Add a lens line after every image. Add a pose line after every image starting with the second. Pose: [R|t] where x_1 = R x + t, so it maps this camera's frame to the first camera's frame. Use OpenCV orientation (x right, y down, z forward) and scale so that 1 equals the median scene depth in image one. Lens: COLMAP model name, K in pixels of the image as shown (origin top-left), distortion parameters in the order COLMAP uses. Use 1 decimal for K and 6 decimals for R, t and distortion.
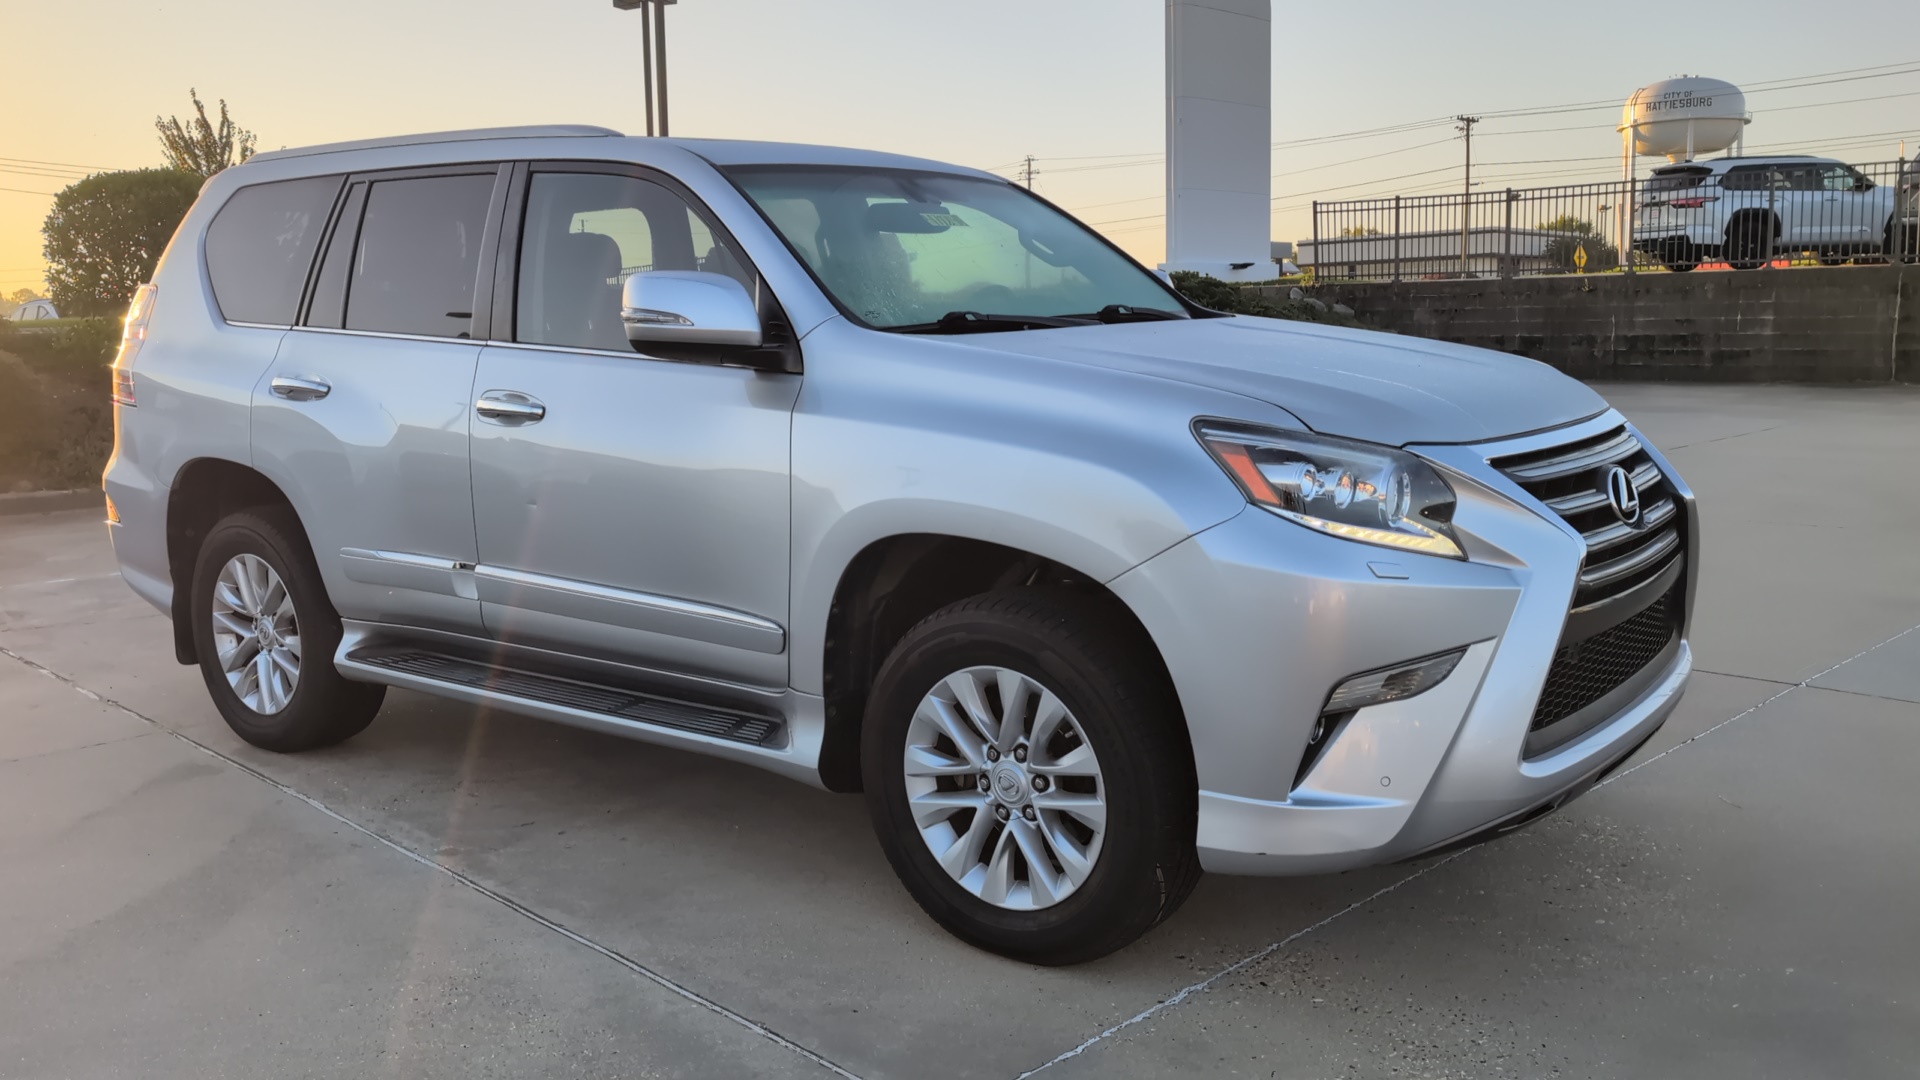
lens RADIAL K [[1590.8, 0, 960.0], [0, 1590.8, 540.0], [0, 0, 1]] dist [0.026576, -0.002840]
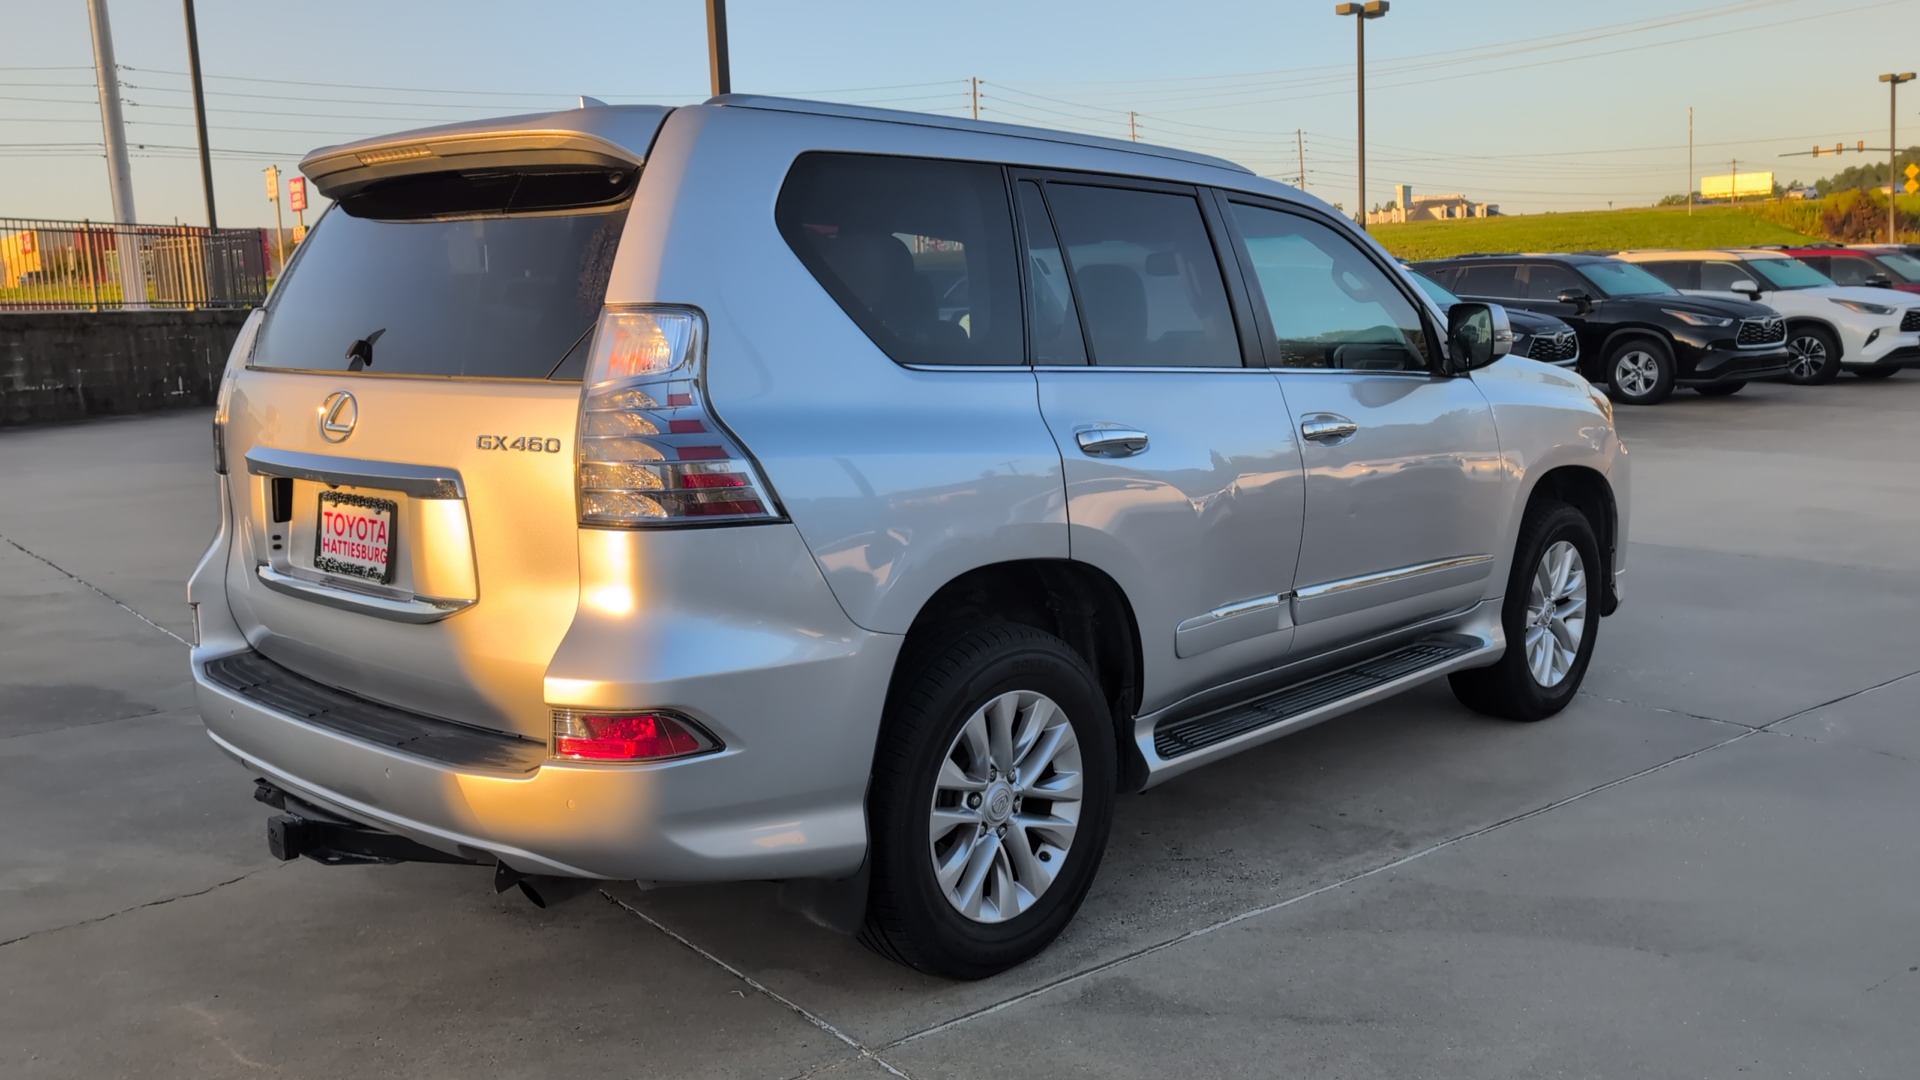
lens RADIAL K [[1590.8, 0, 960.0], [0, 1590.8, 540.0], [0, 0, 1]] dist [0.026576, -0.002840]
pose [[0.105357, -0.132156, 0.985614, -1.306679], [0.159600, 0.980529, 0.114414, -0.163601], [-0.981544, 0.145249, 0.124398, 1.076026]]
